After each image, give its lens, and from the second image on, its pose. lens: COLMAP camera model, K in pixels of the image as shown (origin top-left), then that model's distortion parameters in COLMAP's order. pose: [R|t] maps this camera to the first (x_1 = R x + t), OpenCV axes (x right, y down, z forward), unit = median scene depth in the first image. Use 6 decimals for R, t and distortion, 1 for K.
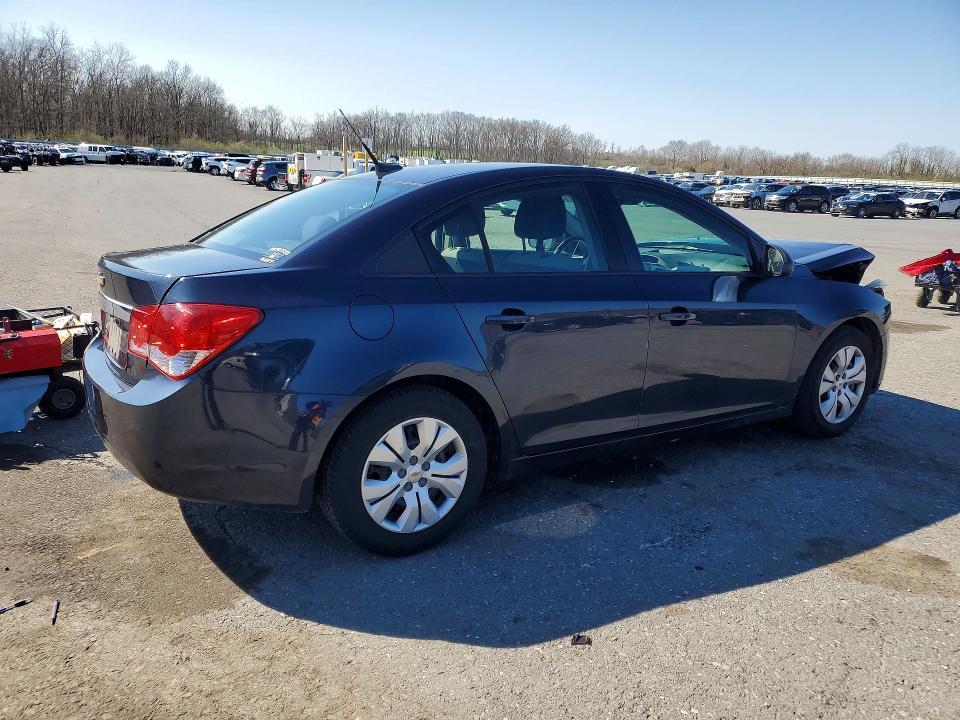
lens RADIAL K [[762.0, 0, 476.0], [0, 762.0, 358.4], [0, 0, 1]] dist [0.016692, 0.010207]
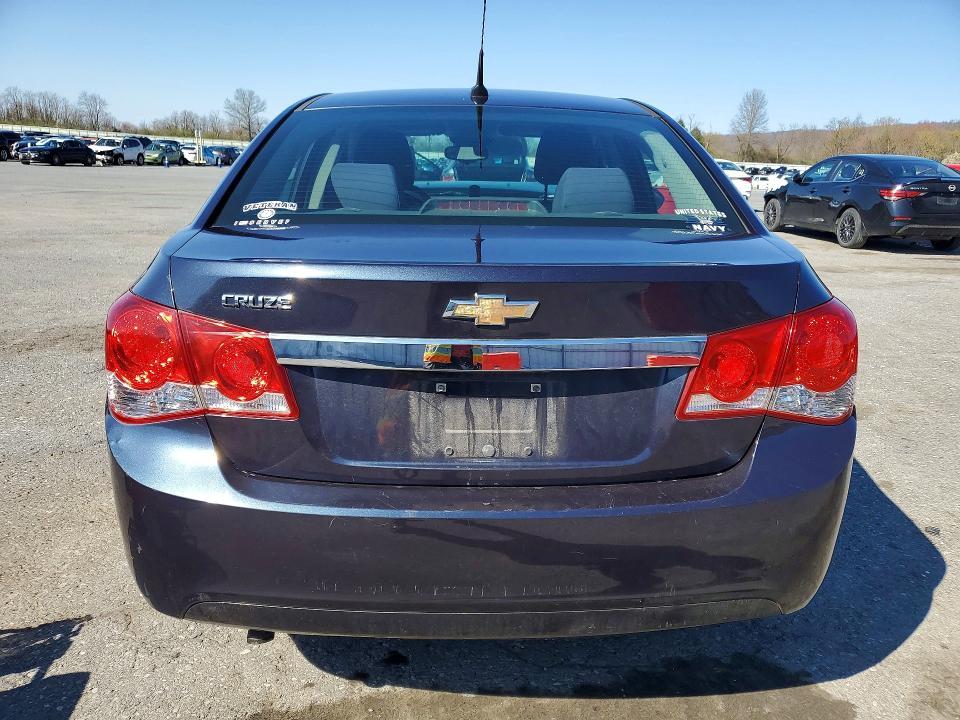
lens RADIAL K [[762.0, 0, 476.0], [0, 762.0, 358.4], [0, 0, 1]] dist [0.016692, 0.010207]
pose [[0.504538, -0.228358, 0.832643, -0.079987], [0.173928, 0.971500, 0.161049, -0.013626], [-0.845689, 0.063565, 0.529877, 0.068797]]
